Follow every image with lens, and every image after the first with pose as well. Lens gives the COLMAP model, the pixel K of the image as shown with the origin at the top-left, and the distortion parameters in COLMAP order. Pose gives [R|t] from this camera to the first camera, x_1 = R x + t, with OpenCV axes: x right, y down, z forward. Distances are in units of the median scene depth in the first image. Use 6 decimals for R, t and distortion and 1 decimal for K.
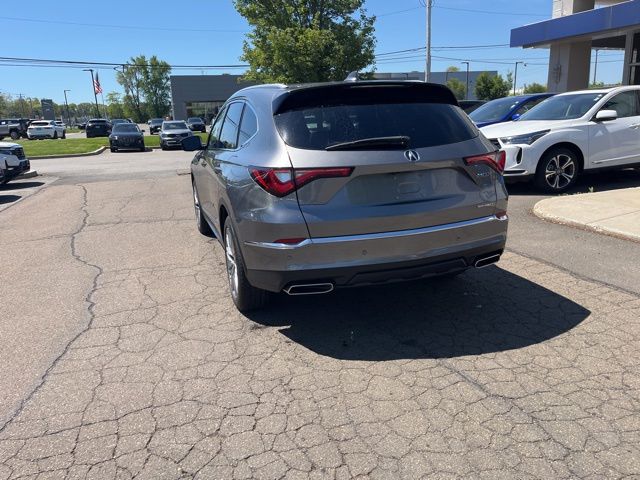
lens RADIAL K [[482.6, 0, 318.5], [0, 482.6, 243.3], [0, 0, 1]] dist [0.074357, -0.093257]
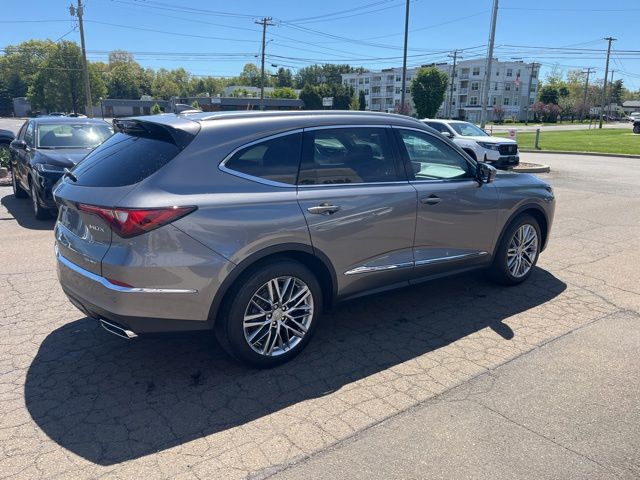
lens RADIAL K [[482.6, 0, 319.0], [0, 482.6, 241.0], [0, 0, 1]] dist [0.074357, -0.093257]
pose [[0.313946, 0.278676, -0.907622, 0.624326], [-0.263627, 0.943950, 0.198642, -0.195763], [0.912107, 0.176911, 0.369816, 0.508718]]
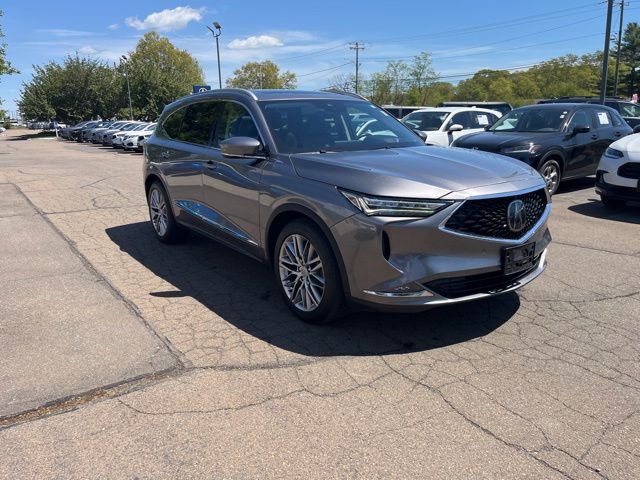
lens RADIAL K [[482.6, 0, 318.9], [0, 482.6, 238.4], [0, 0, 1]] dist [0.074357, -0.093257]
pose [[-0.950190, 0.131300, -0.282664, 0.164128], [-0.021701, 0.876860, 0.480257, -0.398150], [0.310914, 0.462469, -0.830334, 1.502404]]
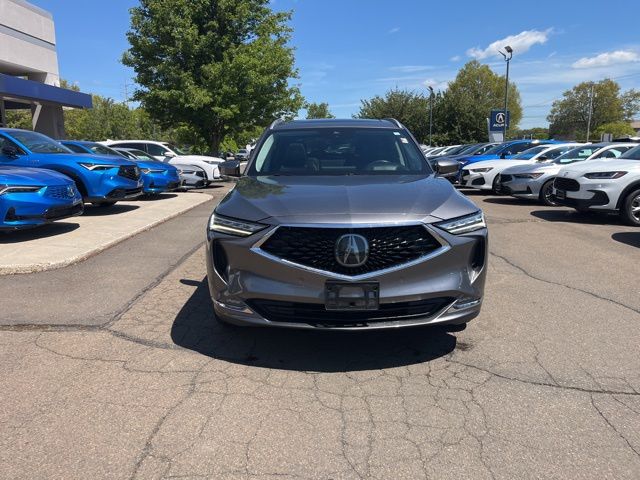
lens RADIAL K [[482.6, 0, 318.0], [0, 482.6, 237.0], [0, 0, 1]] dist [0.074357, -0.093257]
pose [[-0.947359, -0.005779, 0.320122, -0.267092], [0.129400, 0.907631, 0.399327, -0.384975], [-0.292860, 0.419730, -0.859104, 1.540736]]
